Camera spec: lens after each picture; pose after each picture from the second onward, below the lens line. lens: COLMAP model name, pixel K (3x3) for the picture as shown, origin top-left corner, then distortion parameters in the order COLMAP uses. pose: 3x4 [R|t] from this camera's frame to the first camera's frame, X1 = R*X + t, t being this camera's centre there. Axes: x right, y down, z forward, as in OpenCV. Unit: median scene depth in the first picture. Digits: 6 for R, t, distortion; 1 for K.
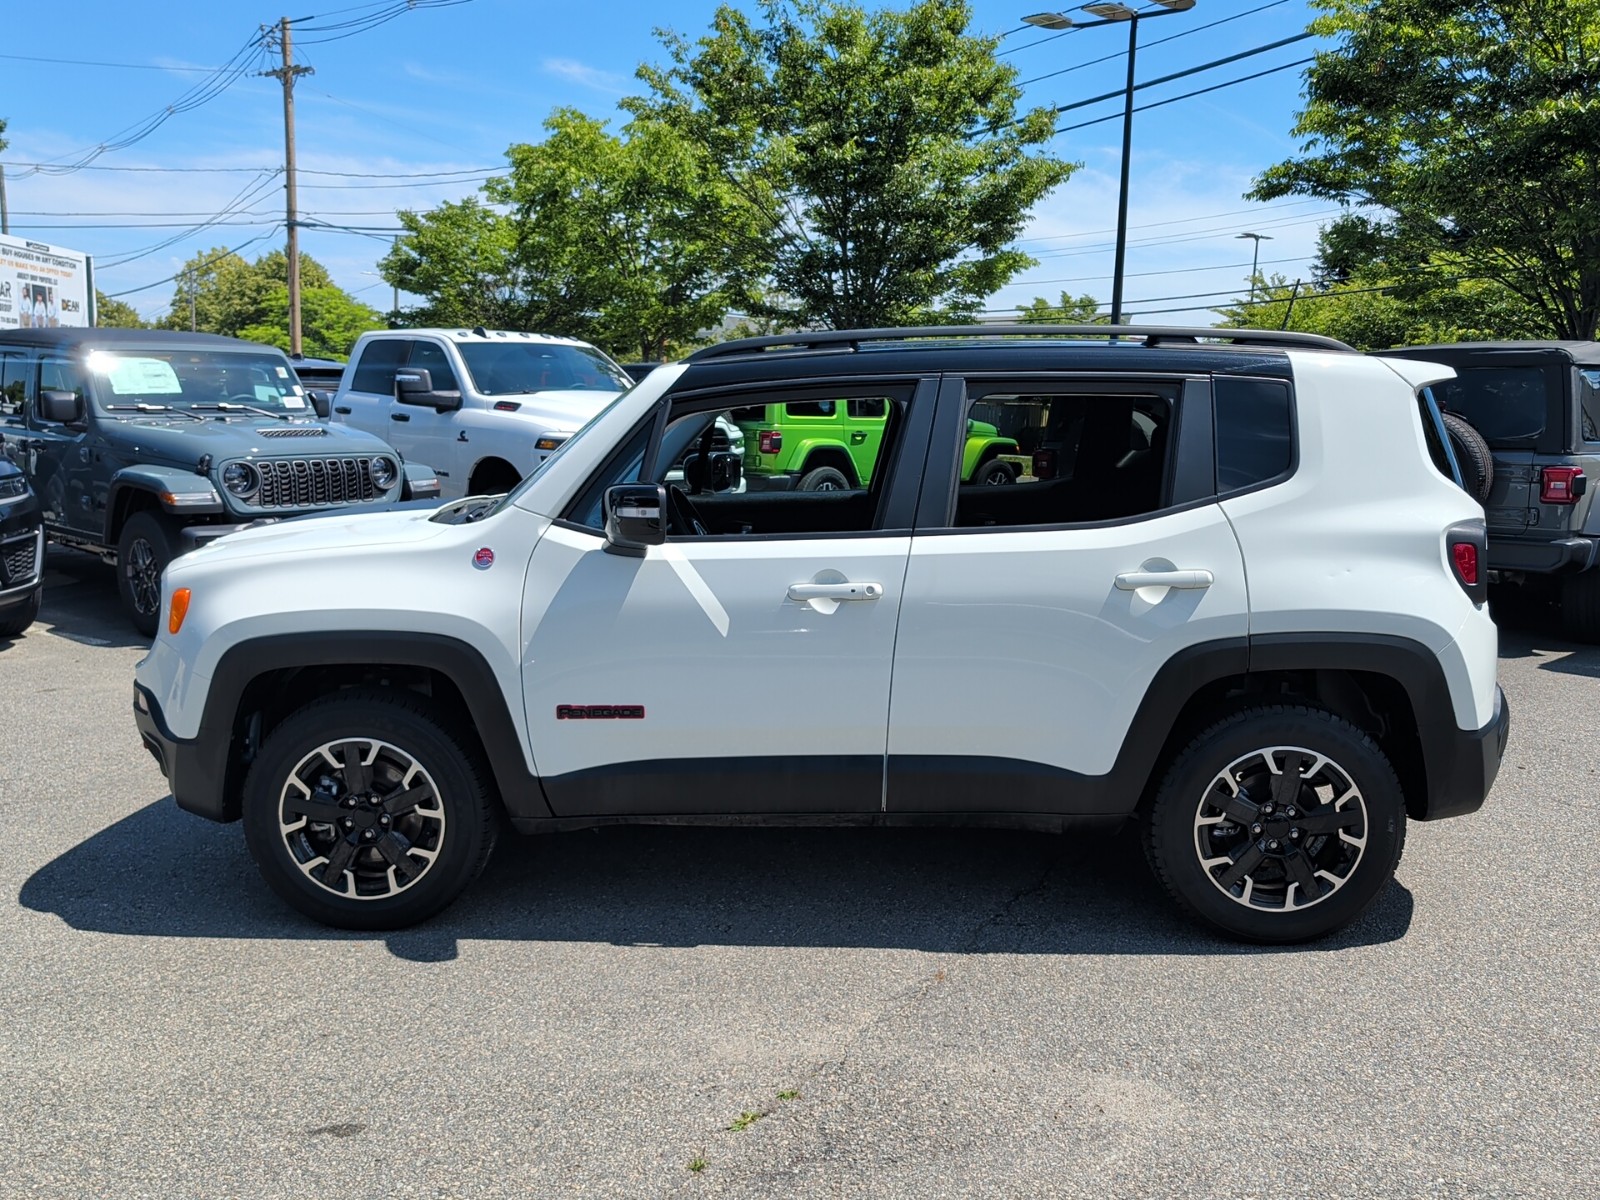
lens RADIAL K [[1349.6, 0, 810.6], [0, 1349.6, 609.1], [0, 0, 1]] dist [0.001904, -0.005109]
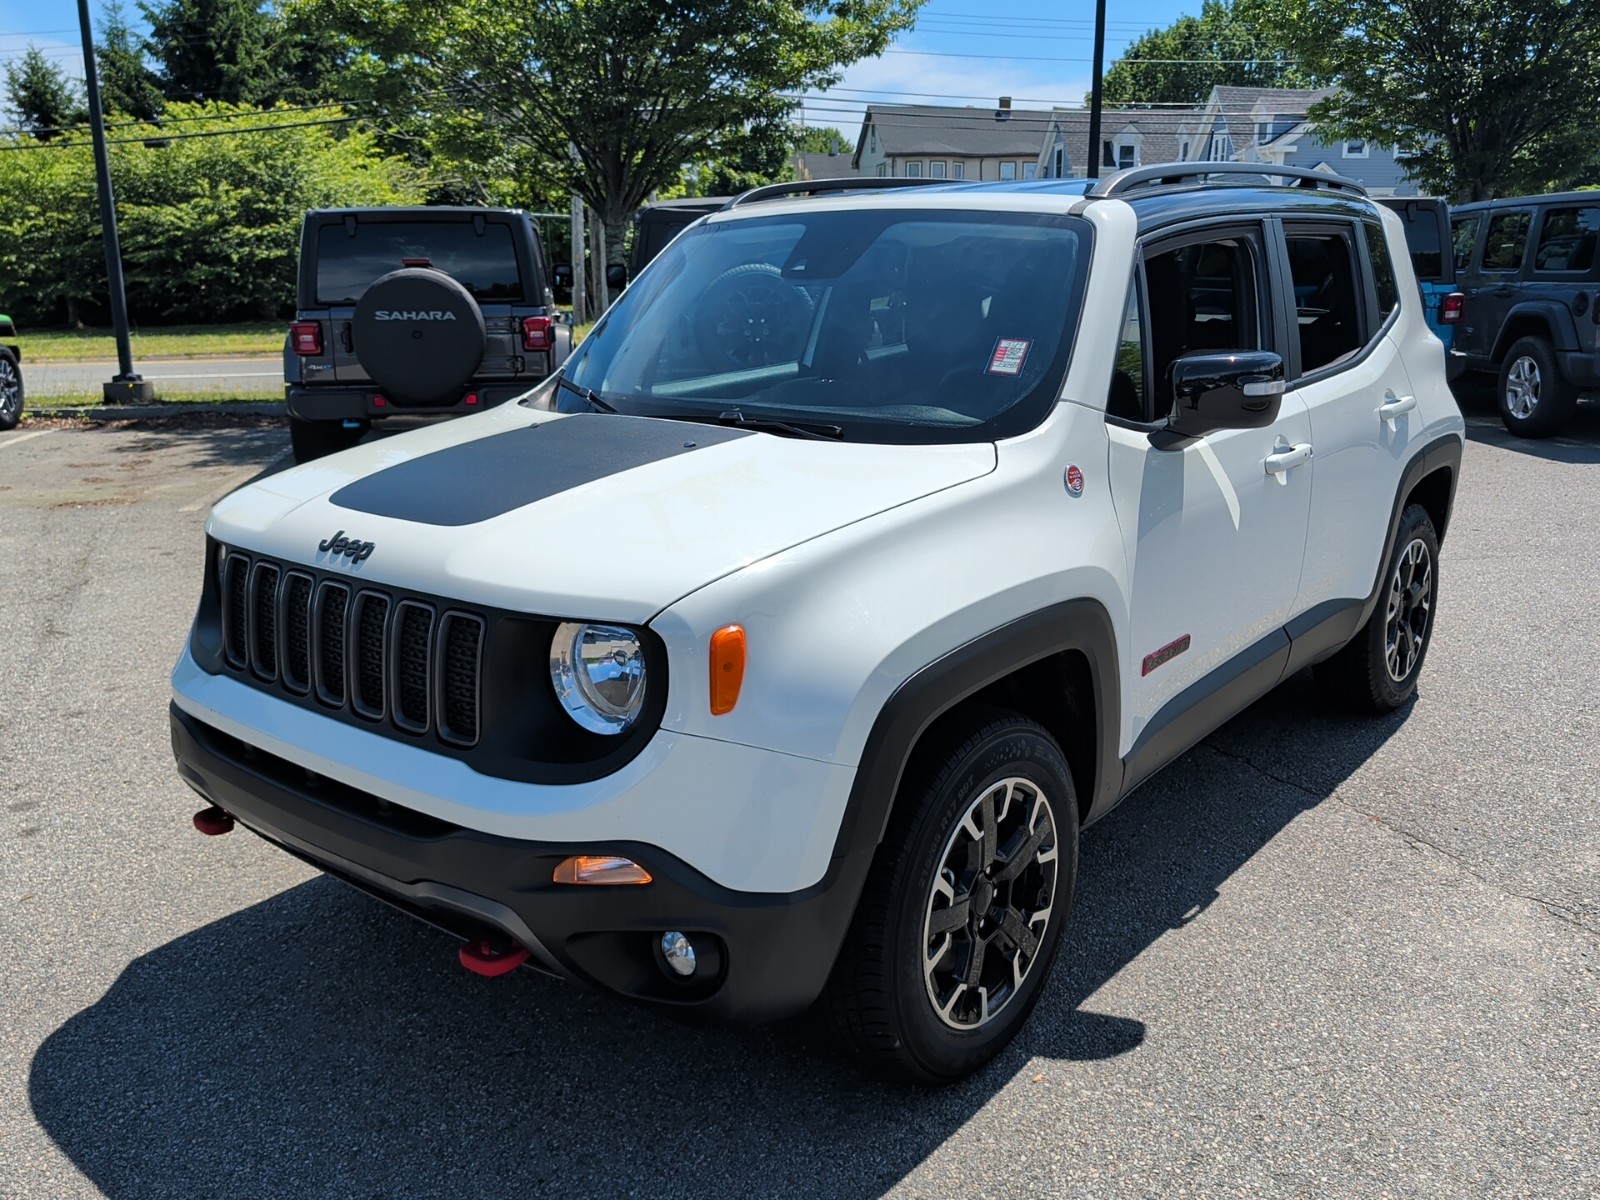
lens RADIAL K [[1349.6, 0, 810.6], [0, 1349.6, 609.1], [0, 0, 1]] dist [0.001904, -0.005109]
pose [[0.610675, -0.216151, 0.761810, -0.863807], [0.140343, 0.976339, 0.164520, -0.105938], [-0.779346, 0.006447, 0.626561, 0.660388]]
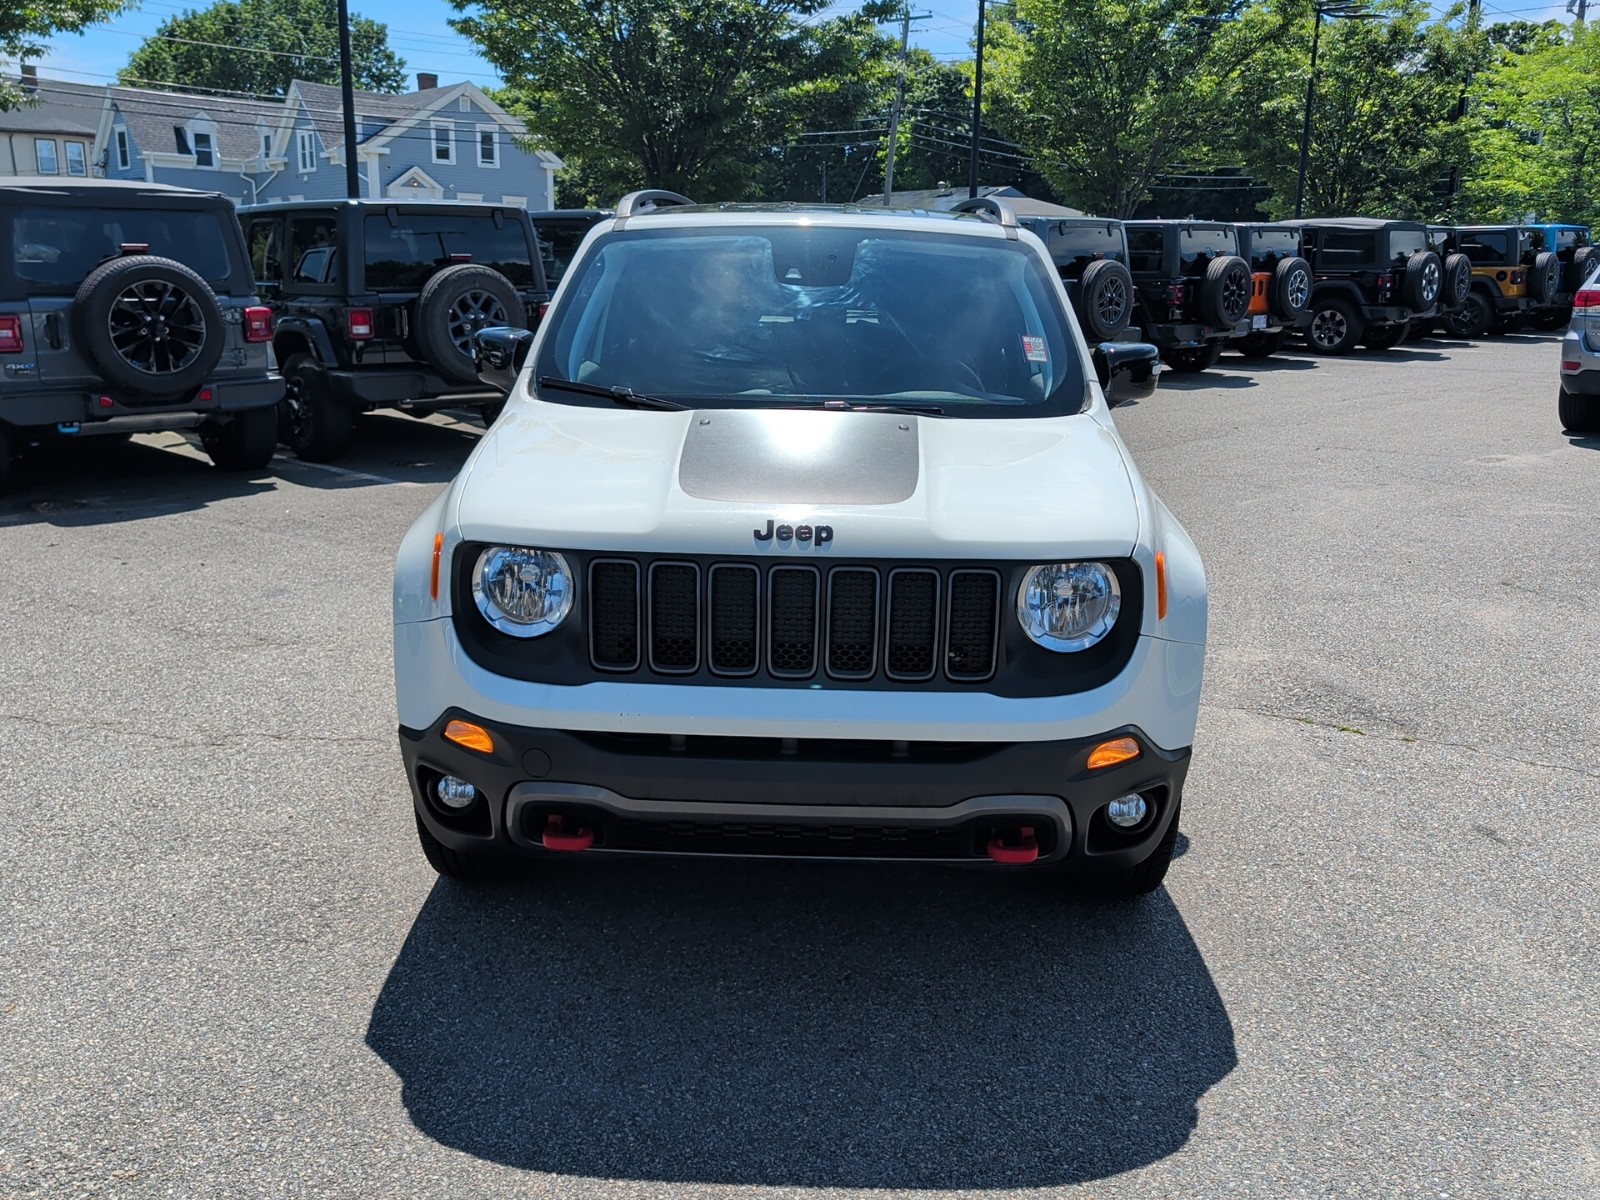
lens RADIAL K [[1349.6, 0, 810.6], [0, 1349.6, 609.1], [0, 0, 1]] dist [0.001904, -0.005109]
pose [[0.008606, -0.260124, 0.965537, -1.177823], [0.135907, 0.956917, 0.256591, -0.197192], [-0.990684, 0.129015, 0.043588, 1.179721]]
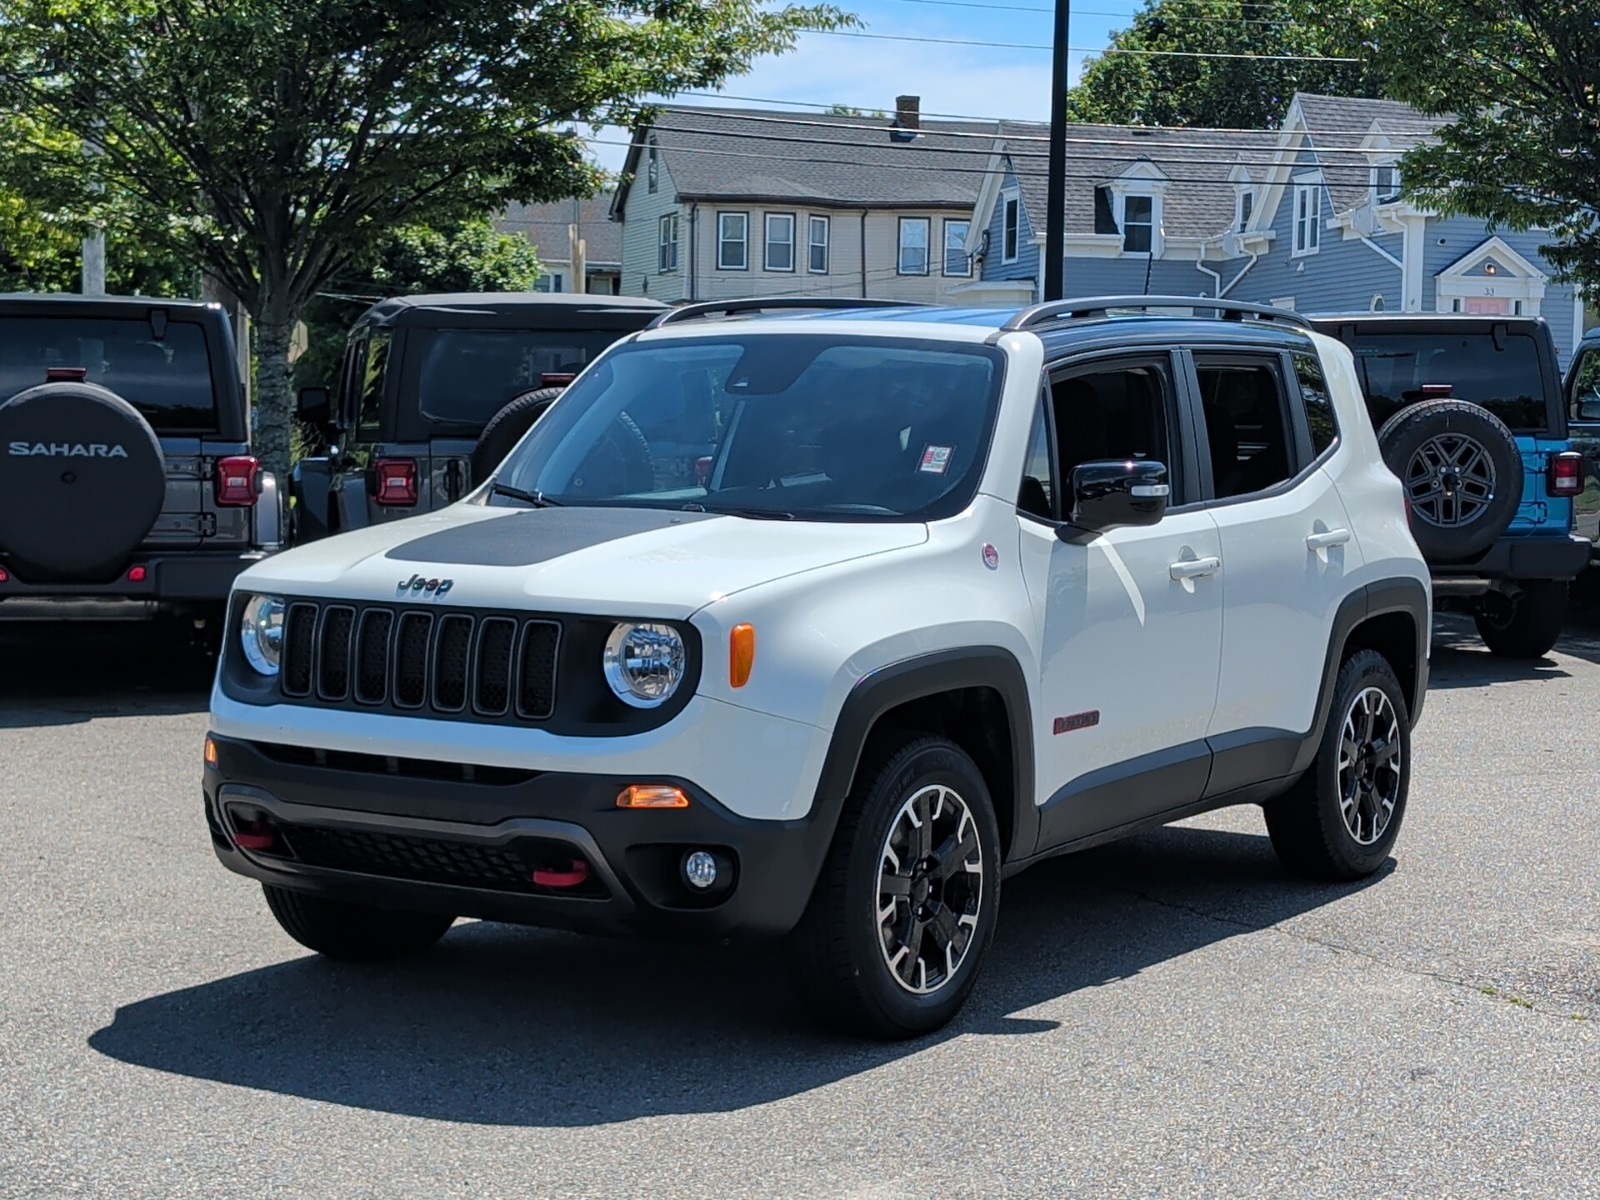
lens RADIAL K [[2822.4, 0, 800.0], [0, 2822.4, 600.0], [0, 0, 1]] dist [0.130937, -0.043605]
pose [[0.529089, -0.066537, 0.845954, -1.800329], [0.126522, 0.991963, -0.001110, -0.023403], [-0.839081, 0.107620, 0.533255, 0.148348]]
